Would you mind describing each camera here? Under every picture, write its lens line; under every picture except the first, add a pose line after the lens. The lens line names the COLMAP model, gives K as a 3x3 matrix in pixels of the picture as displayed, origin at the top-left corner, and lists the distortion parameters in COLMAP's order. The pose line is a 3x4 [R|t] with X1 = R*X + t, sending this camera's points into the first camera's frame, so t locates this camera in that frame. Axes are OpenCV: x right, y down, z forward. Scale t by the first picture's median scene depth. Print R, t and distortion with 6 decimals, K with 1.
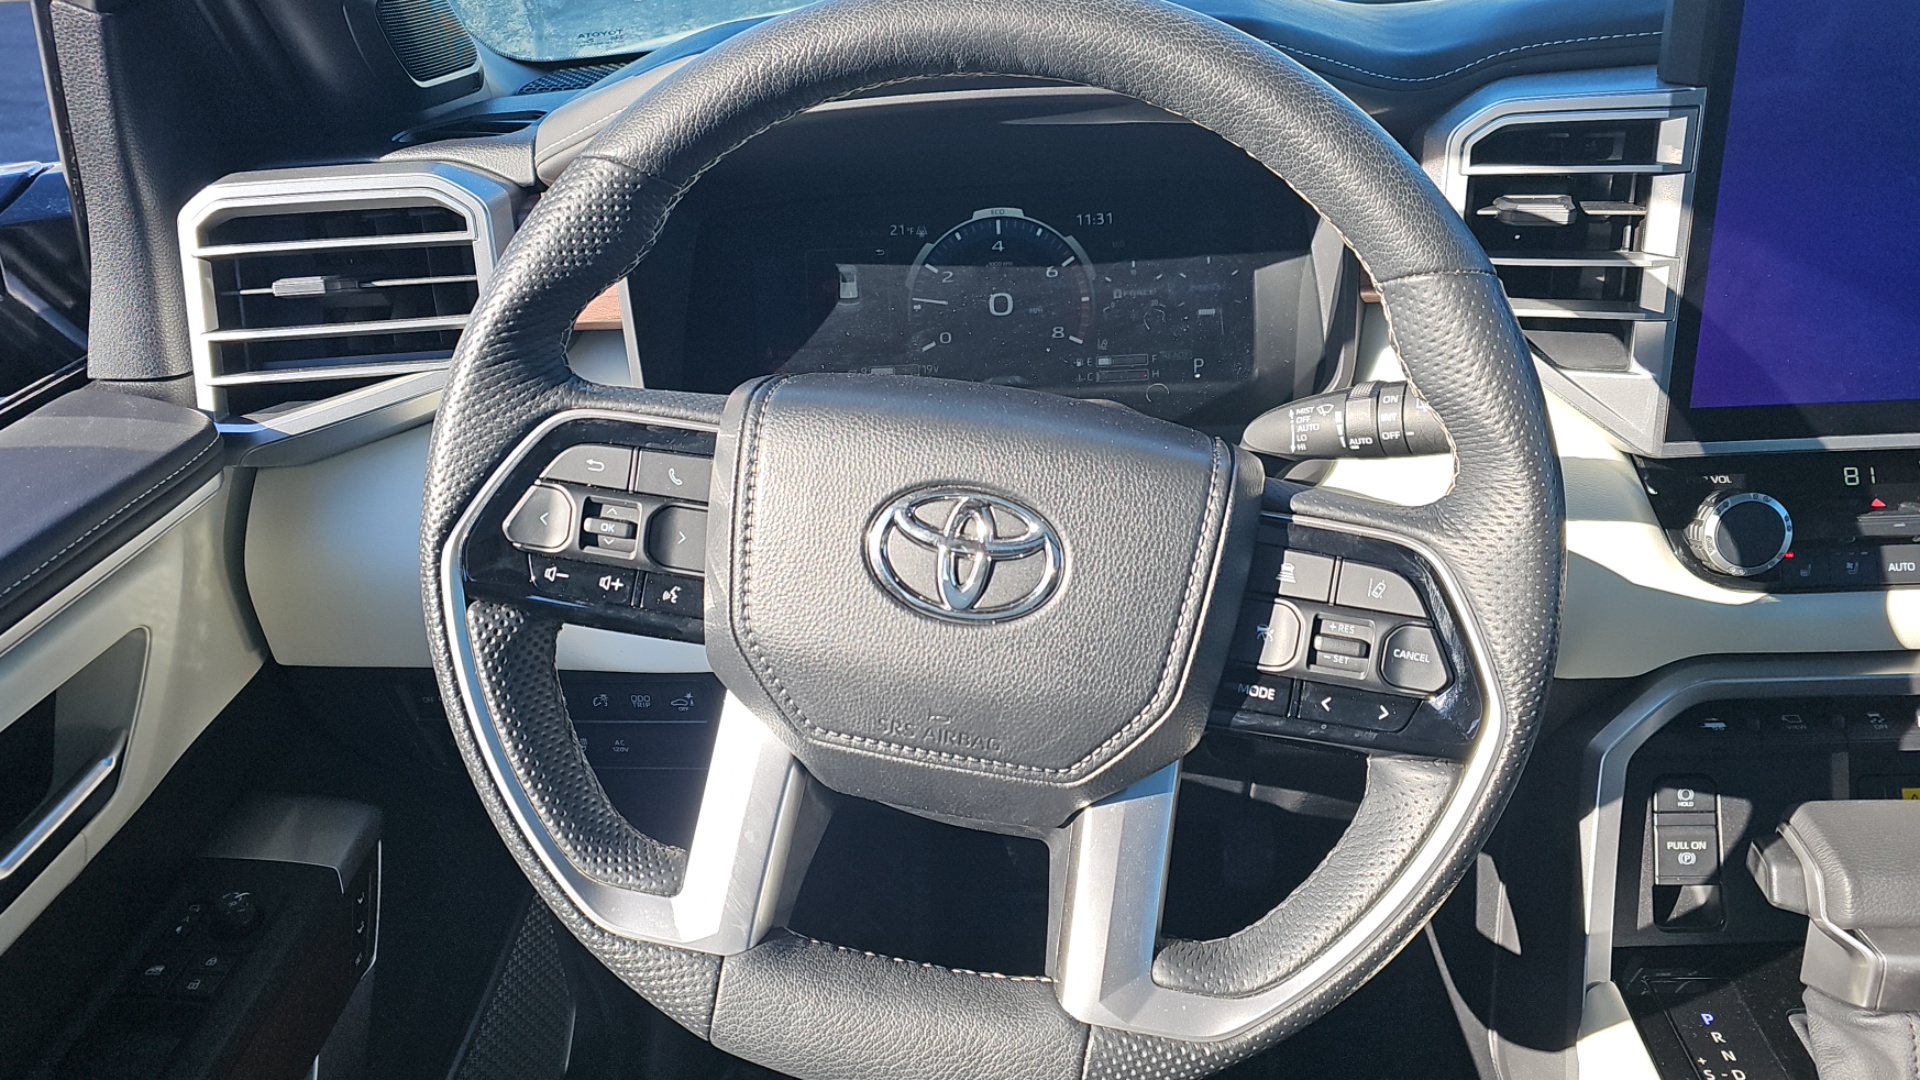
lens RADIAL K [[1369.2, 0, 951.1], [0, 1369.2, 554.0], [0, 0, 1]] dist [0.075856, -0.073627]
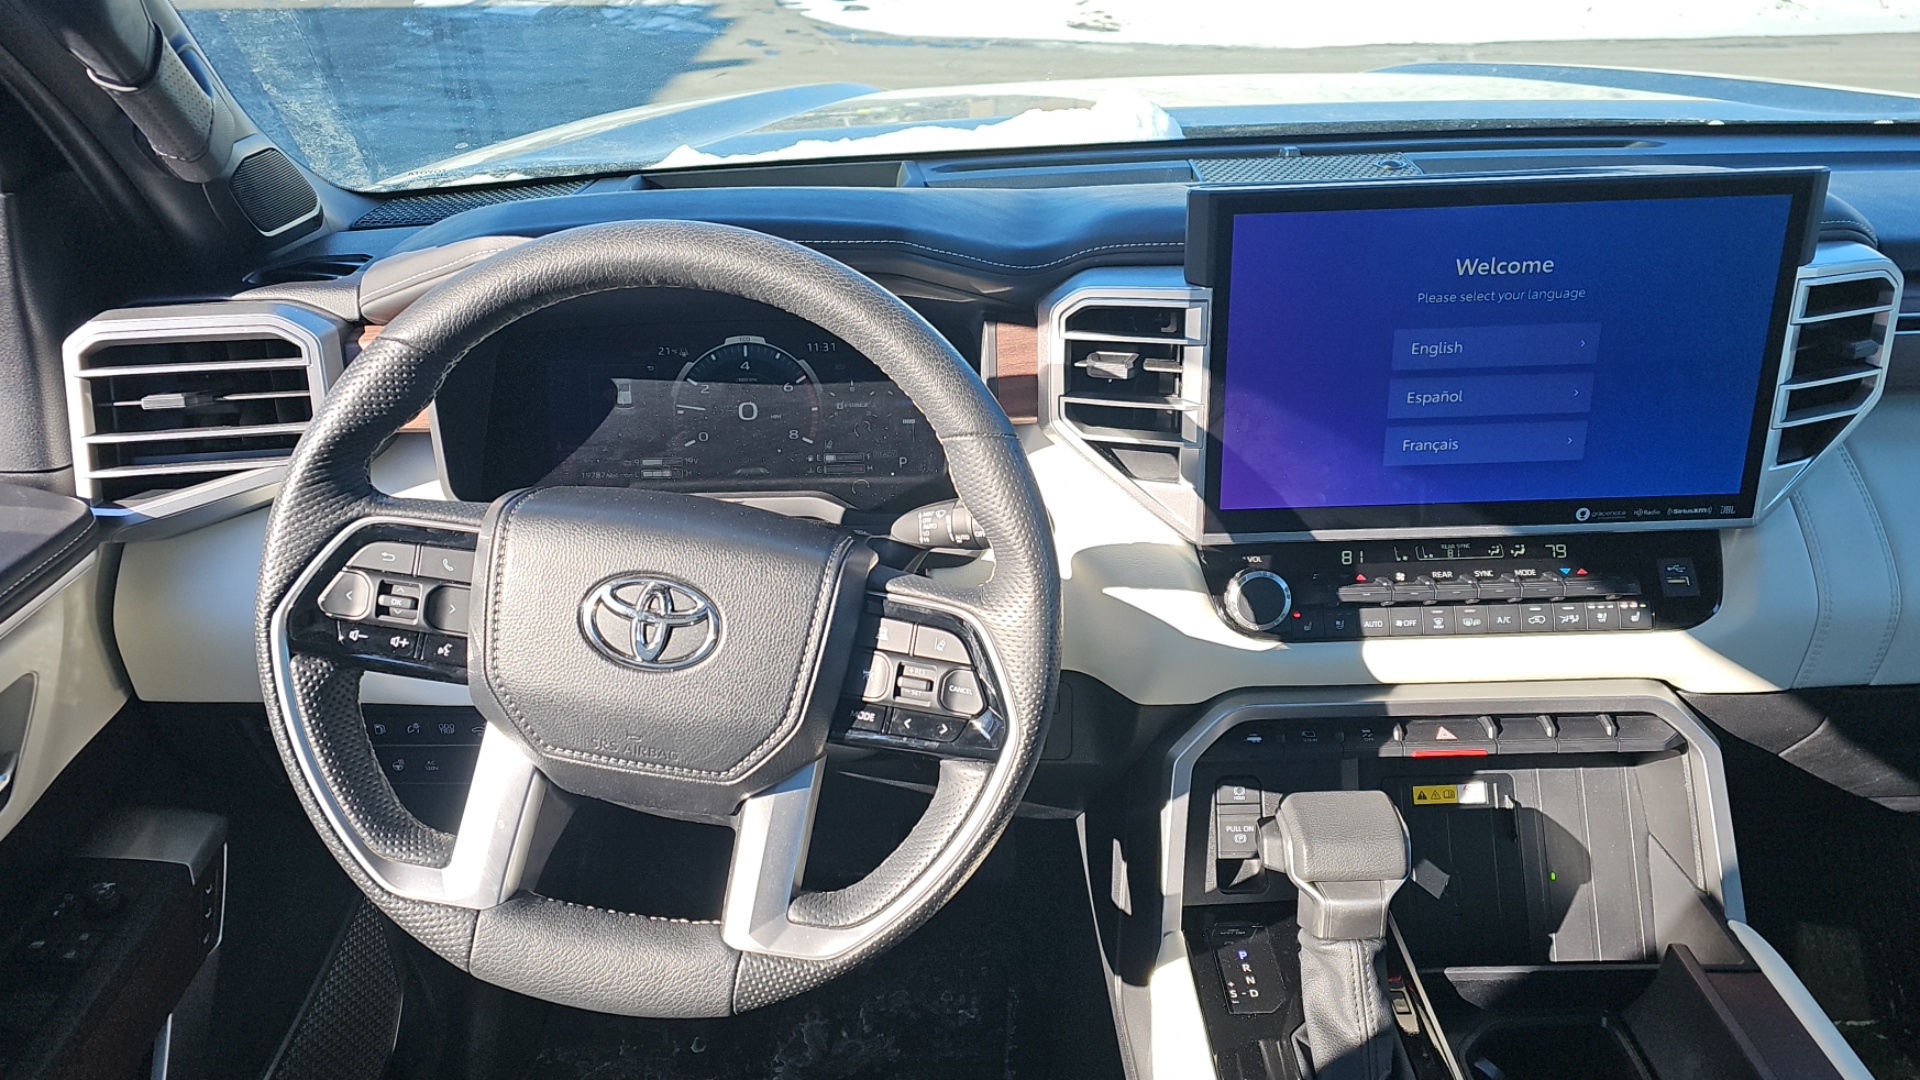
lens RADIAL K [[1369.2, 0, 955.3], [0, 1369.2, 559.8], [0, 0, 1]] dist [0.075856, -0.073627]
pose [[0.996338, 0.004021, 0.085410, 0.186202], [-0.002554, 0.999847, -0.017281, -0.037666], [-0.085466, 0.016999, 0.996196, -0.424473]]
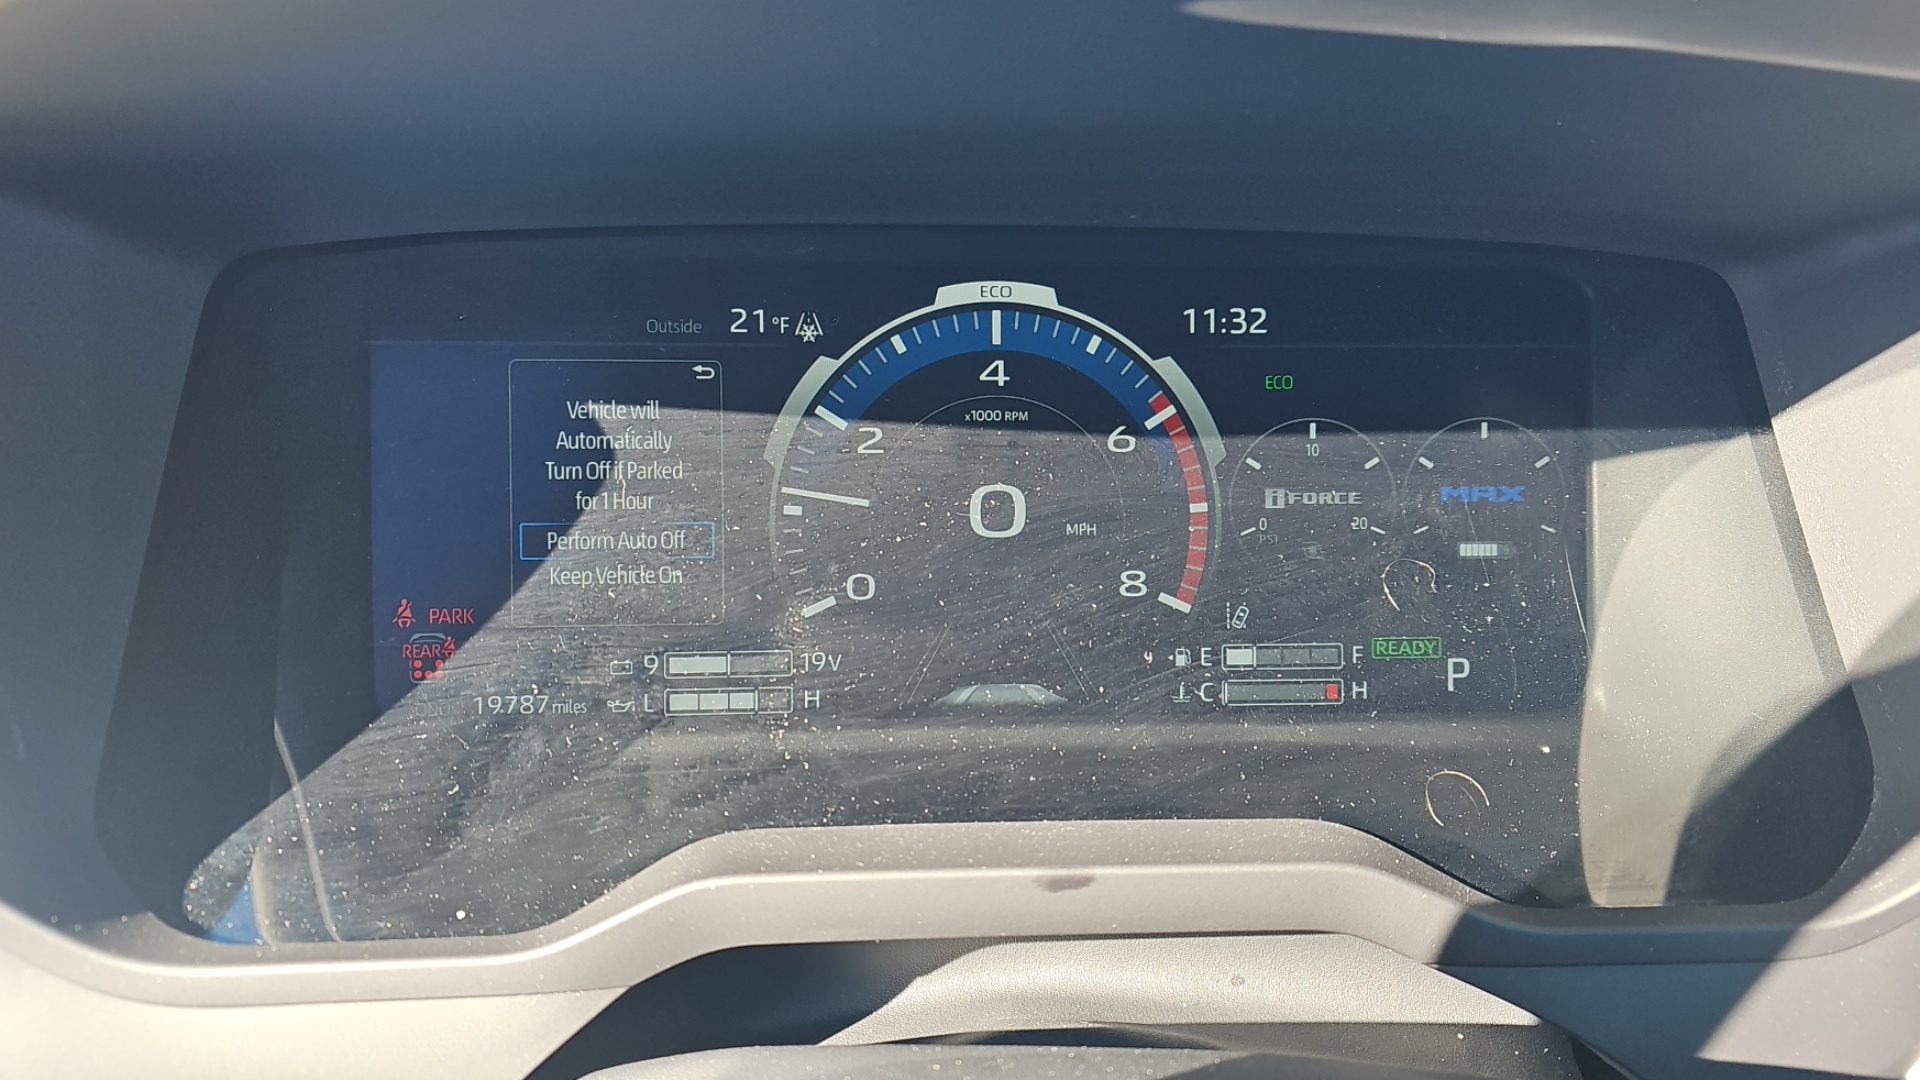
lens RADIAL K [[1369.2, 0, 964.7], [0, 1369.2, 531.7], [0, 0, 1]] dist [0.075856, -0.073627]
pose [[0.986867, 0.022001, 0.160031, -0.061994], [-0.019719, 0.999680, -0.015834, -0.265018], [-0.160328, 0.012470, 0.986985, 0.929340]]
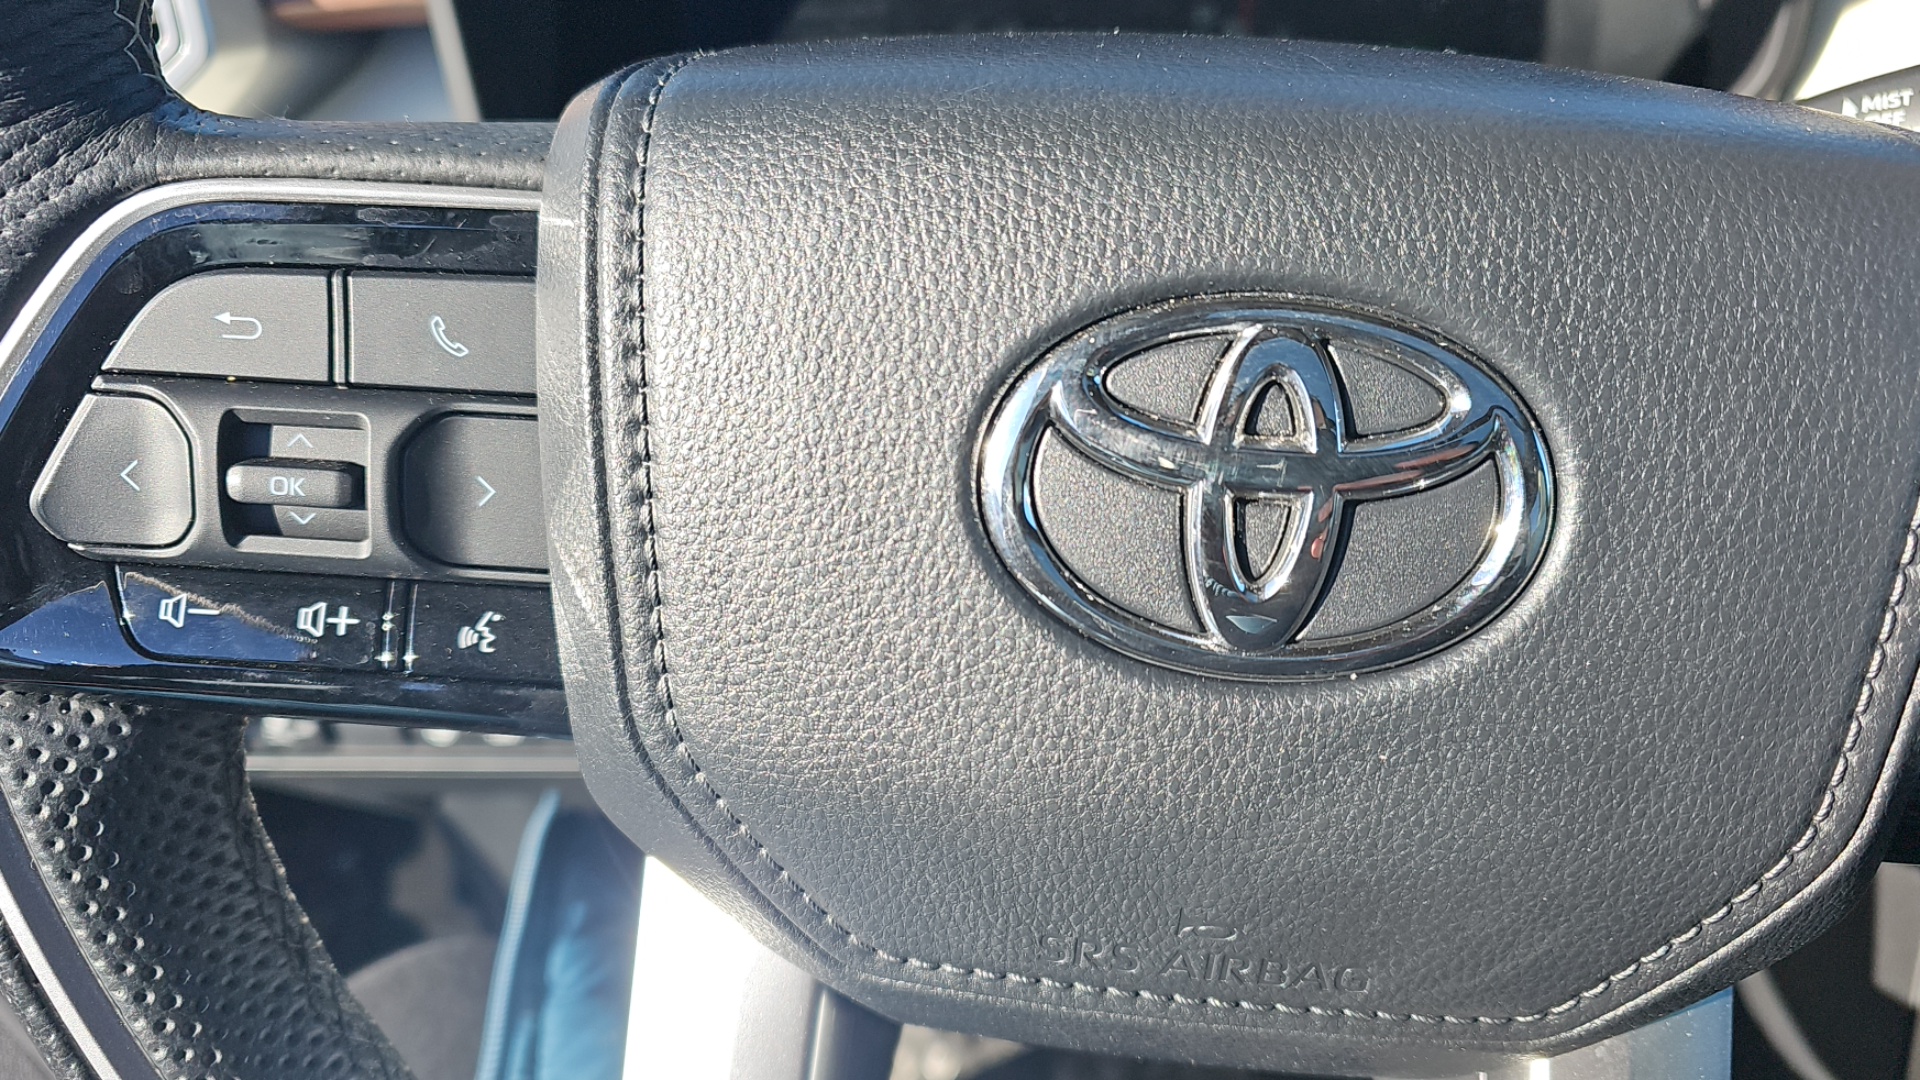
lens RADIAL K [[1369.2, 0, 975.2], [0, 1369.2, 555.4], [0, 0, 1]] dist [0.075856, -0.073627]
pose [[0.996240, -0.086157, 0.009128, -0.060746], [0.084542, 0.989755, 0.115052, -0.027313], [-0.018947, -0.113848, 0.993318, 0.589700]]
